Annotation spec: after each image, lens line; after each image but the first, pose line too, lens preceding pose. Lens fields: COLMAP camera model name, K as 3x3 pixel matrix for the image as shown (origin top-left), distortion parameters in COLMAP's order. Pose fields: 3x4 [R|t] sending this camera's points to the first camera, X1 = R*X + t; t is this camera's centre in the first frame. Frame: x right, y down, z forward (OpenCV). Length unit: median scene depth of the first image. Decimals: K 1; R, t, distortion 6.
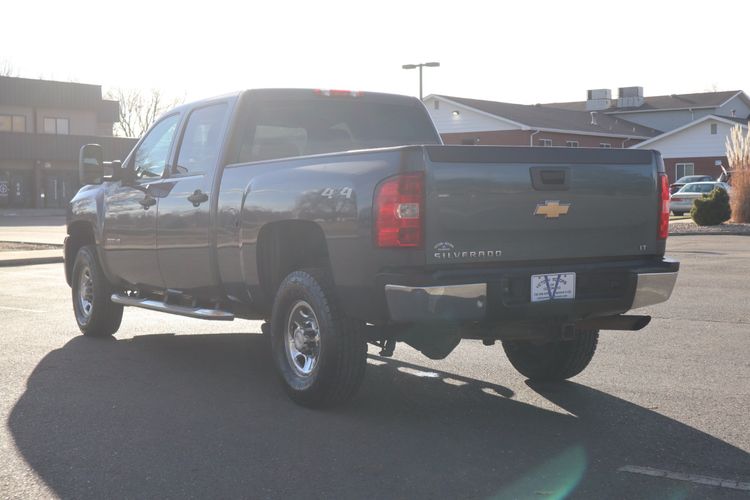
lens RADIAL K [[1280.2, 0, 387.6], [0, 1280.2, 246.8], [0, 0, 1]] dist [-0.029150, 0.135981]
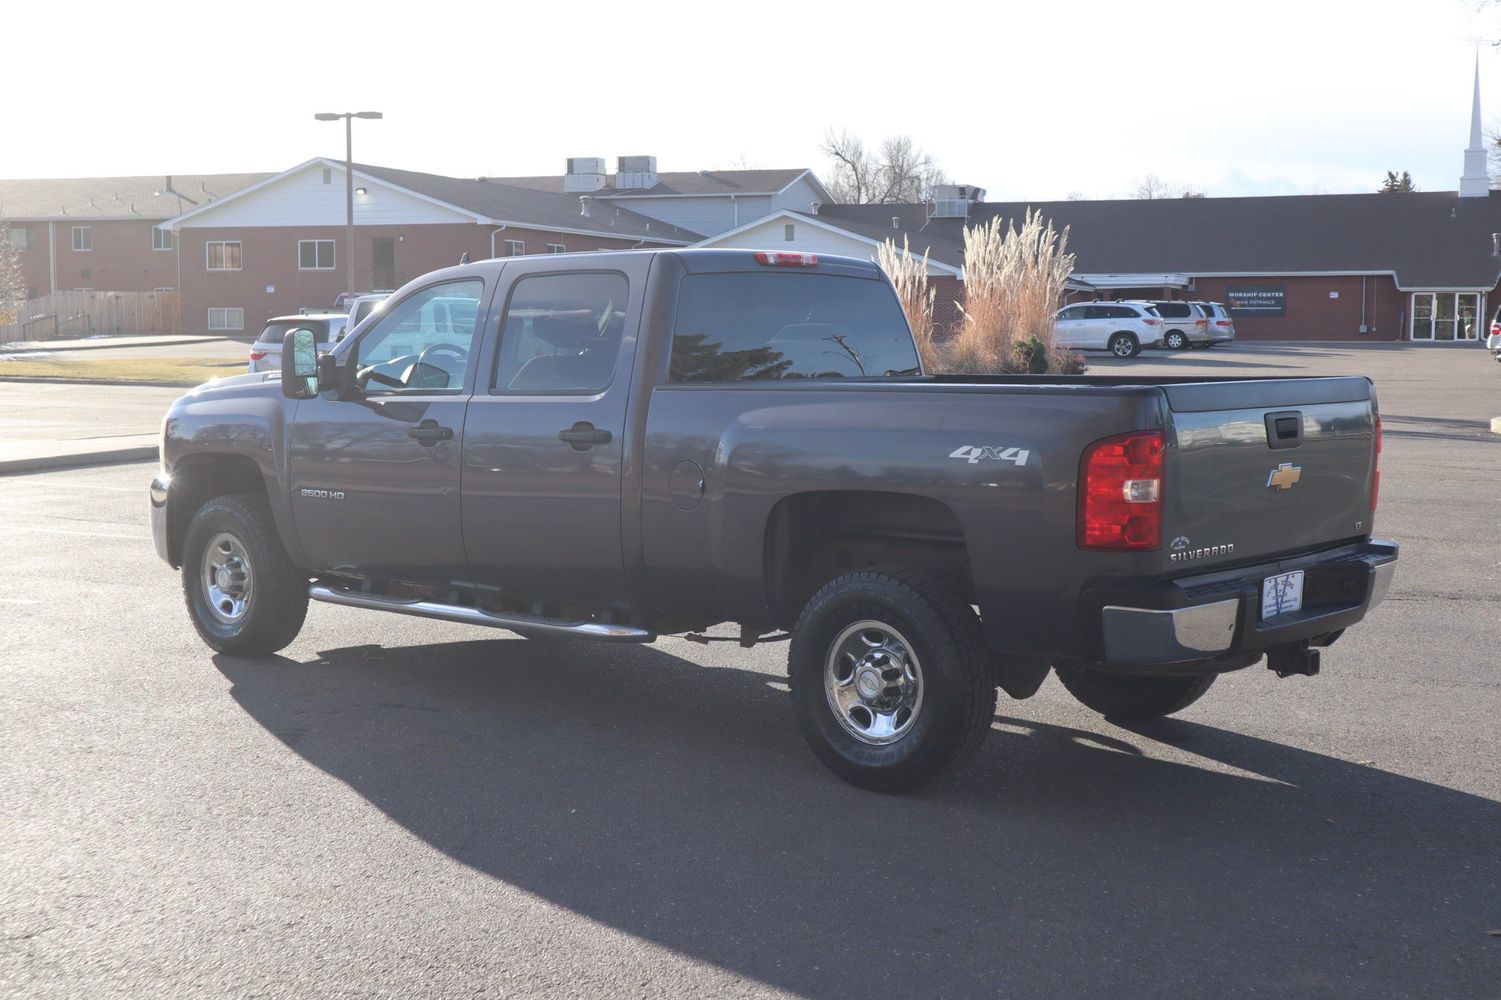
lens RADIAL K [[2094.3, 0, 812.1], [0, 2094.3, 499.5], [0, 0, 1]] dist [0.015062, 0.130102]
pose [[0.943578, -0.015936, 0.330766, -0.296043], [-0.000879, 0.998717, 0.050627, -0.046634], [-0.331149, -0.048061, 0.942354, 0.043876]]
